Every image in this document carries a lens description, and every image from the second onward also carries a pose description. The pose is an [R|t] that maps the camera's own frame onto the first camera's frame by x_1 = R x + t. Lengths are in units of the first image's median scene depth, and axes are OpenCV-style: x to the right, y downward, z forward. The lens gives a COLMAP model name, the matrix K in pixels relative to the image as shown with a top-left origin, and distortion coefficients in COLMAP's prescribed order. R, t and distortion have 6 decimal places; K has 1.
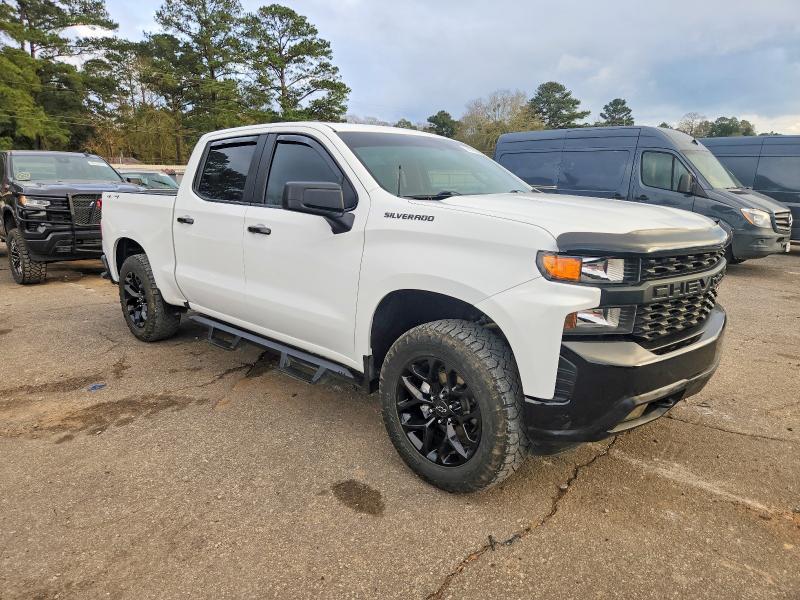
lens RADIAL K [[590.2, 0, 400.0], [0, 590.2, 300.0], [0, 0, 1]] dist [0.040058, -0.008113]
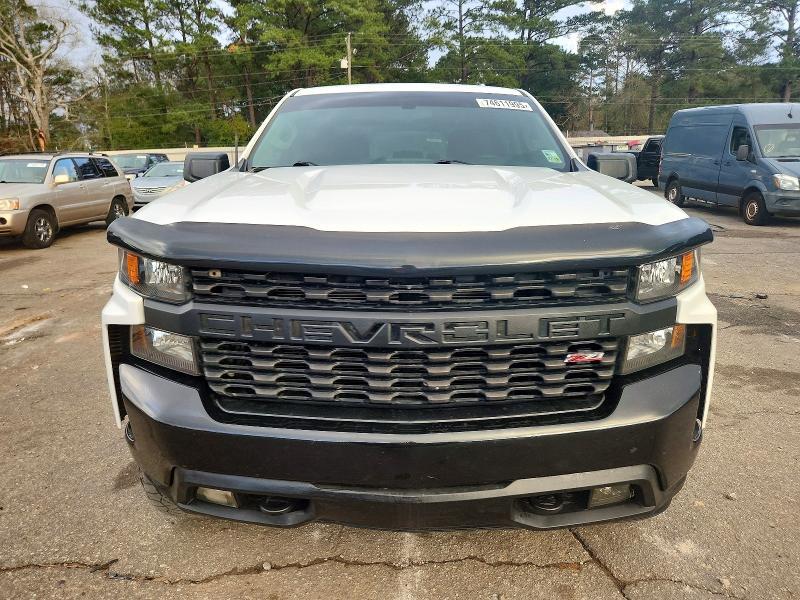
lens RADIAL K [[590.2, 0, 400.0], [0, 590.2, 300.0], [0, 0, 1]] dist [0.040058, -0.008113]
pose [[0.646723, 0.175711, -0.742209, 0.131830], [-0.144907, 0.983685, 0.106614, -0.015945], [0.748833, 0.038602, 0.661634, 0.096566]]
